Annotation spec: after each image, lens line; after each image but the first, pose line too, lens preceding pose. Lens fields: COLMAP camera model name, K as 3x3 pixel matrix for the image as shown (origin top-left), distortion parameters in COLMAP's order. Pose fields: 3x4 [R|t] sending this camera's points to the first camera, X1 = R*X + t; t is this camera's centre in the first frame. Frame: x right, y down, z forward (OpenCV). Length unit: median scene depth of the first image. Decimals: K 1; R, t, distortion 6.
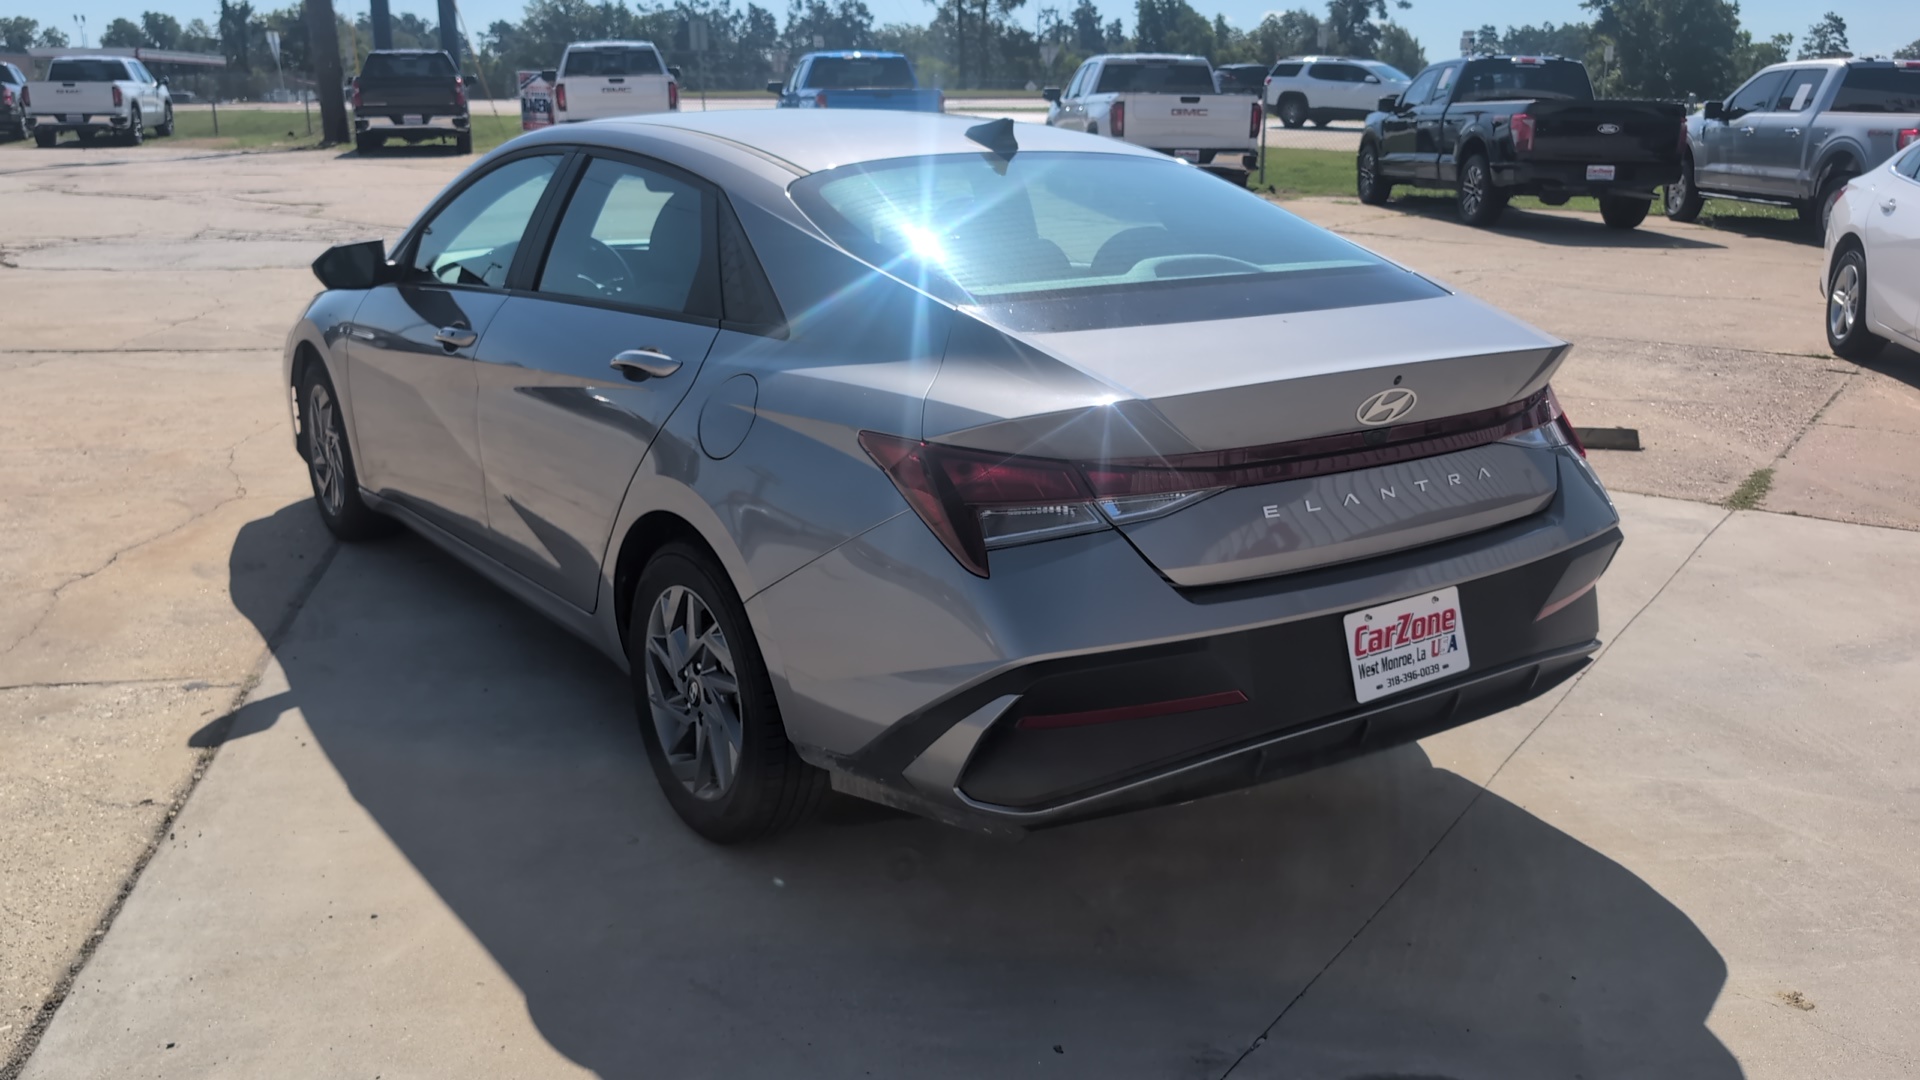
lens RADIAL K [[1624.5, 0, 969.8], [0, 1624.5, 538.3], [0, 0, 1]] dist [0.019709, -0.014633]
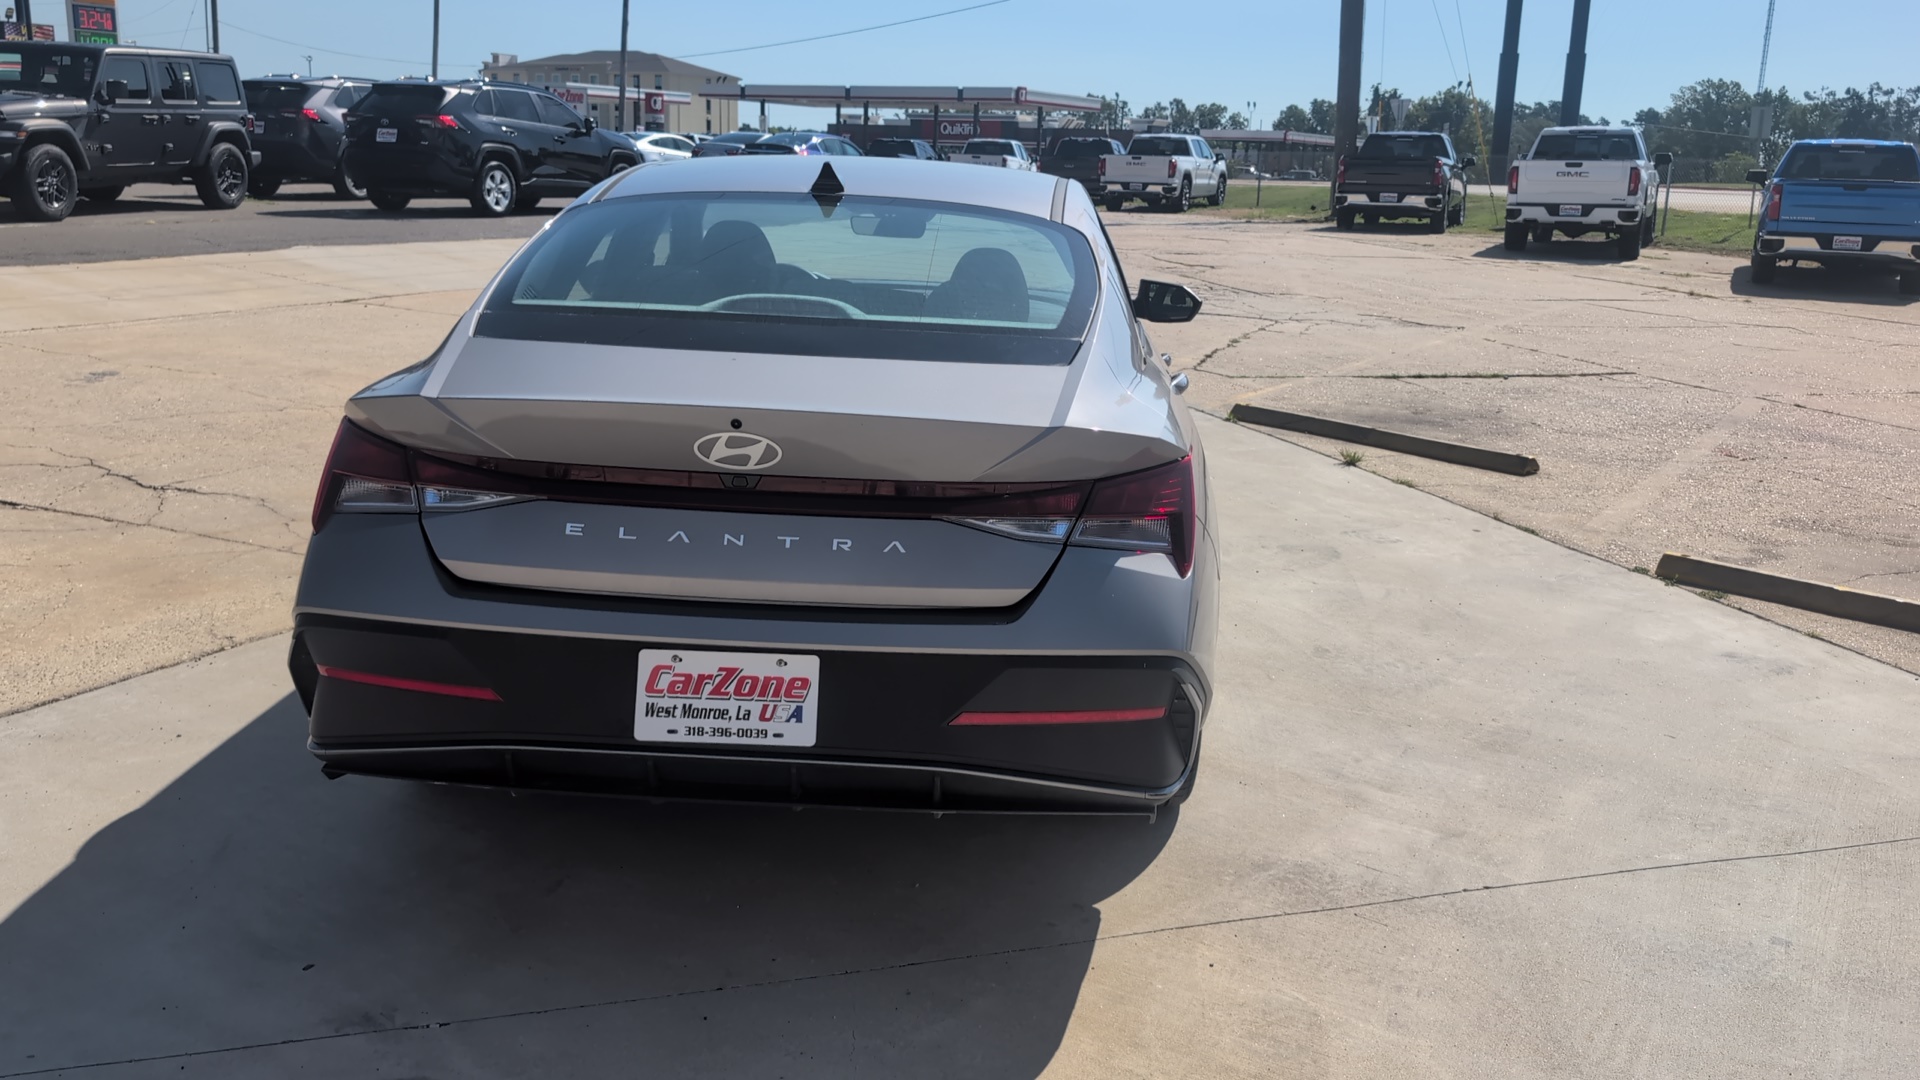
lens RADIAL K [[1624.5, 0, 969.8], [0, 1624.5, 538.3], [0, 0, 1]] dist [0.019709, -0.014633]
pose [[0.795846, 0.163537, -0.582996, 0.098283], [-0.192143, 0.981281, 0.012968, -0.007205], [0.574204, 0.101698, 0.812372, 0.031026]]
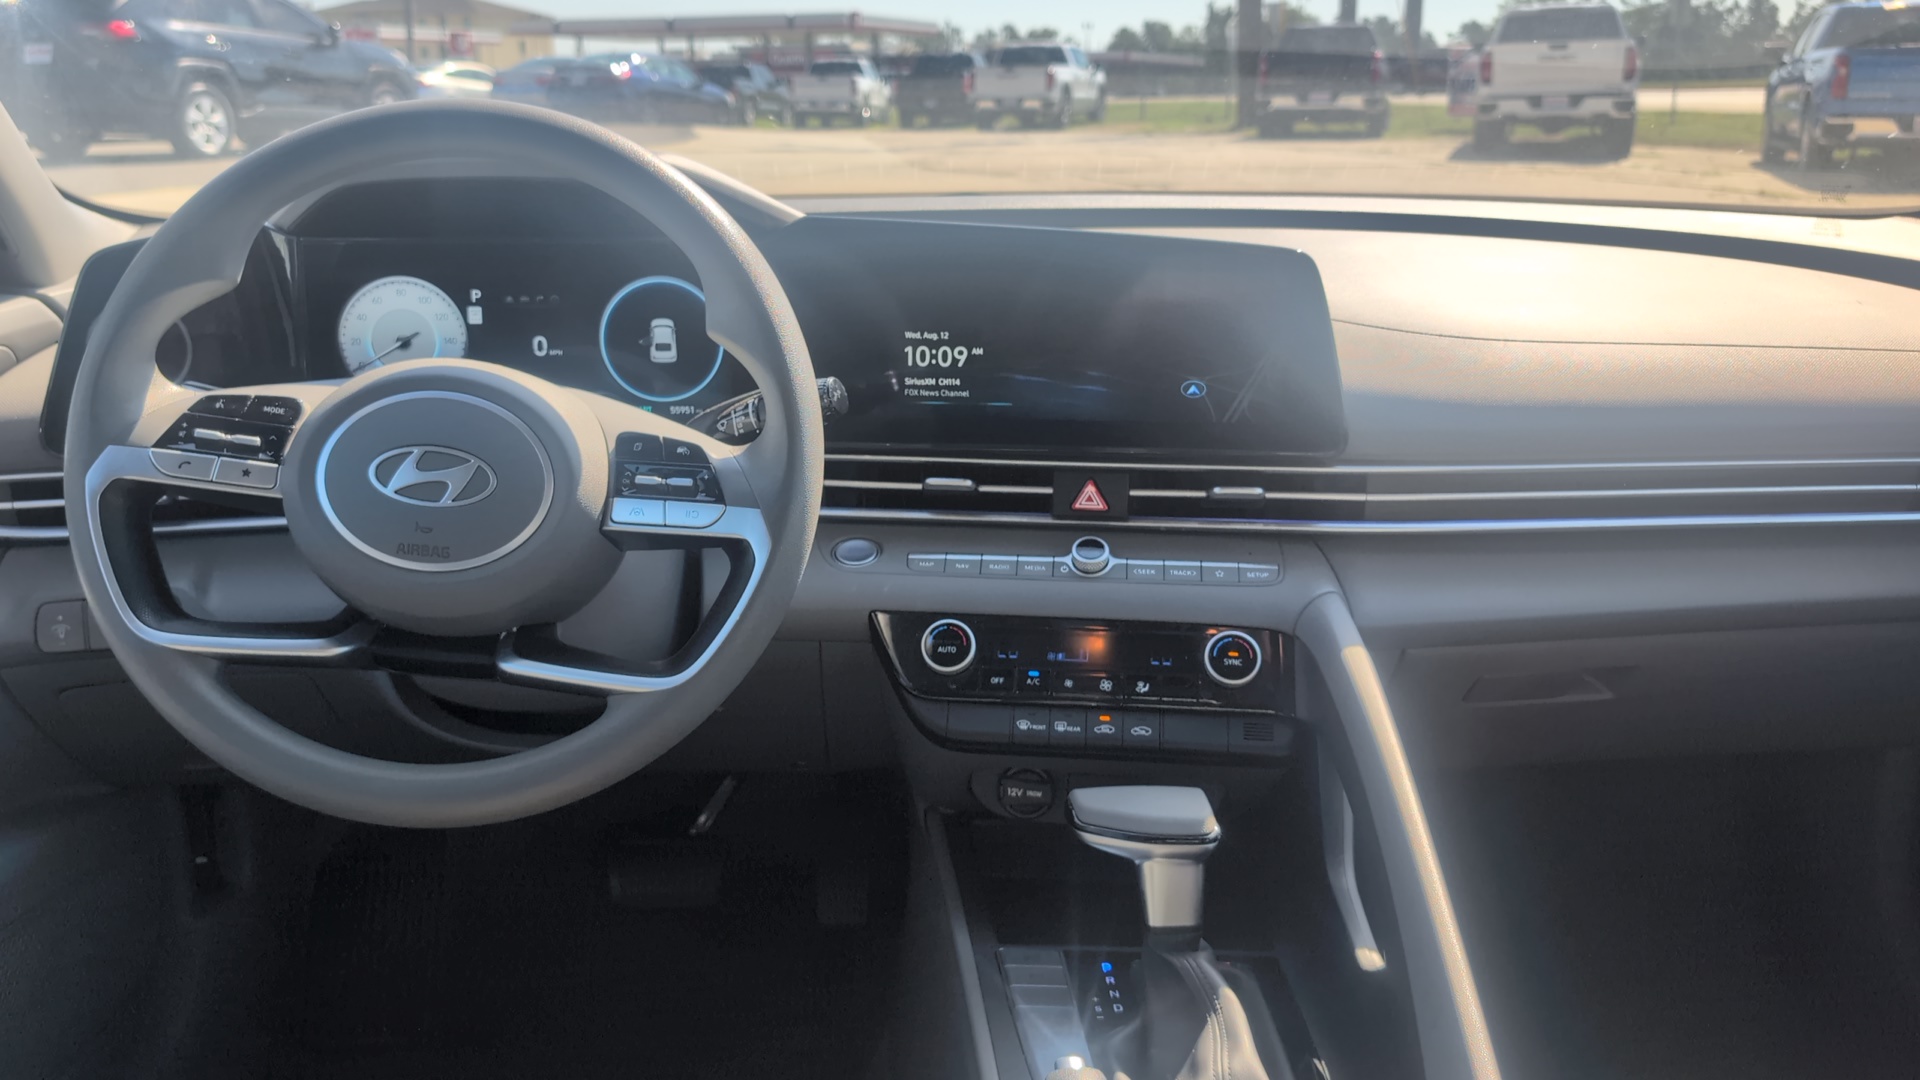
lens RADIAL K [[1650.0, 0, 967.0], [0, 1650.0, 511.6], [0, 0, 1]] dist [0.058325, -0.140410]
pose [[0.851187, 0.126111, -0.509486, -0.019433], [-0.135636, 0.990584, 0.018591, -0.028822], [0.507034, 0.053280, 0.860278, 0.158271]]
